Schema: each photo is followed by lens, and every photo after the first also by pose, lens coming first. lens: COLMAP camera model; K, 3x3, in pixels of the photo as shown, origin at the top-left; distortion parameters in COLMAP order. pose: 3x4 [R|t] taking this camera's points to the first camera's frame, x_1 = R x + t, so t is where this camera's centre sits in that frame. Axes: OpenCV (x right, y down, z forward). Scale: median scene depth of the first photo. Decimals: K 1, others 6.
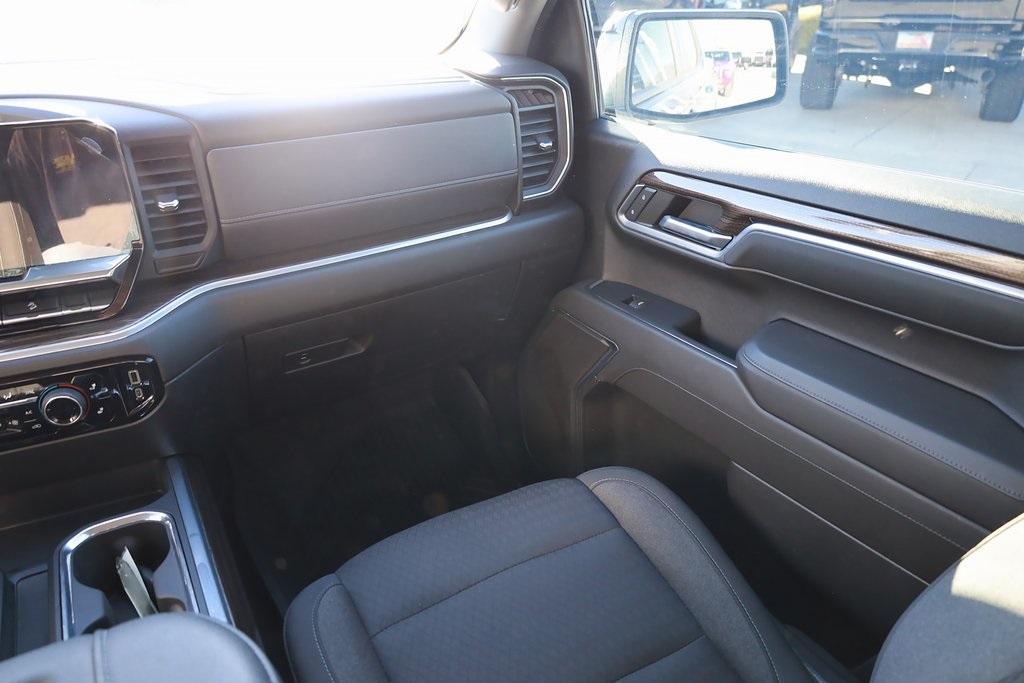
lens RADIAL K [[701.8, 0, 512.0], [0, 701.8, 341.5], [0, 0, 1]] dist [-0.003360, -0.005418]
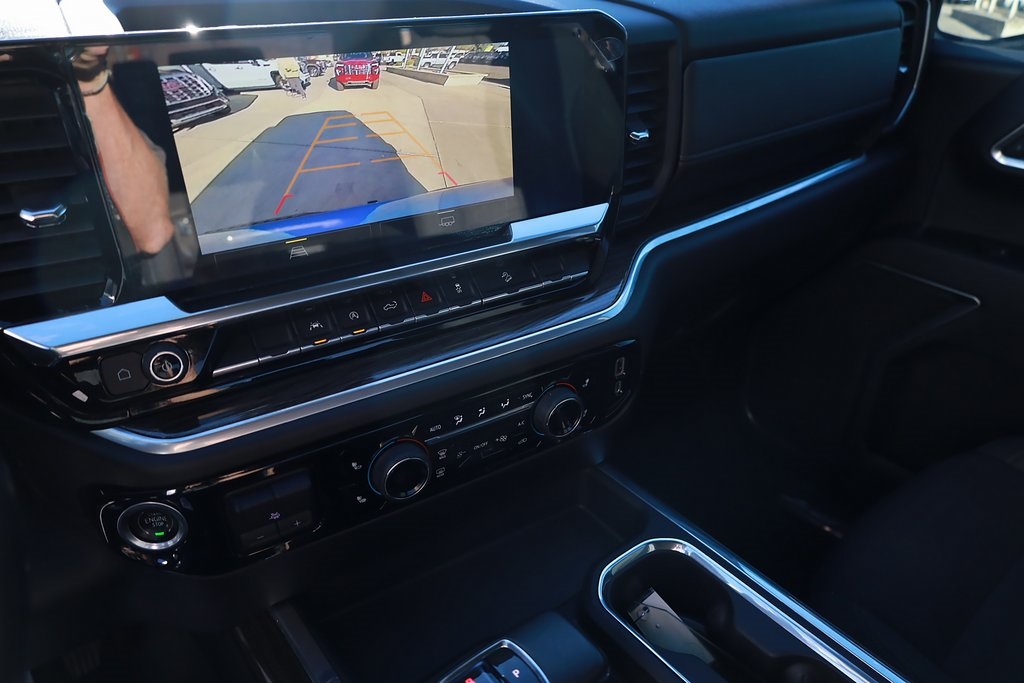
lens RADIAL K [[701.8, 0, 512.0], [0, 701.8, 341.5], [0, 0, 1]] dist [-0.003360, -0.005418]
pose [[0.989504, -0.039954, 0.138875, -0.630225], [0.028957, 0.996348, 0.080320, -0.034023], [-0.141577, -0.075455, 0.987047, 0.224763]]
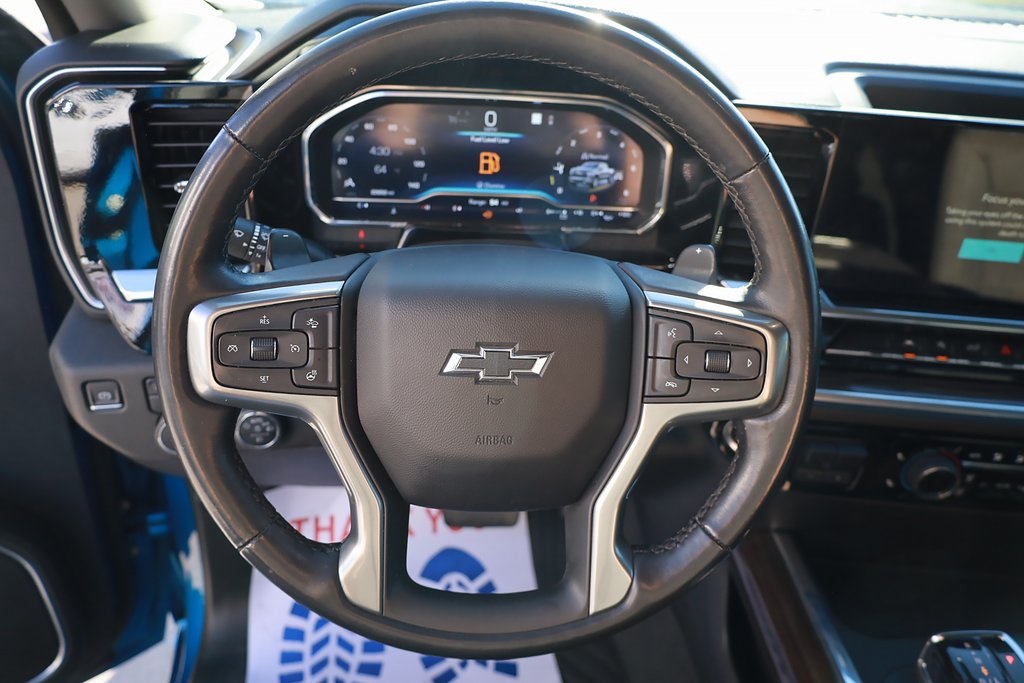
lens RADIAL K [[685.4, 0, 514.6], [0, 685.4, 335.4], [0, 0, 1]] dist [-0.020864, 0.004123]
pose [[0.874037, 0.307046, -0.376540, -0.783817], [-0.269462, 0.951228, 0.150186, -0.011171], [0.404289, -0.029805, 0.914146, 0.022390]]
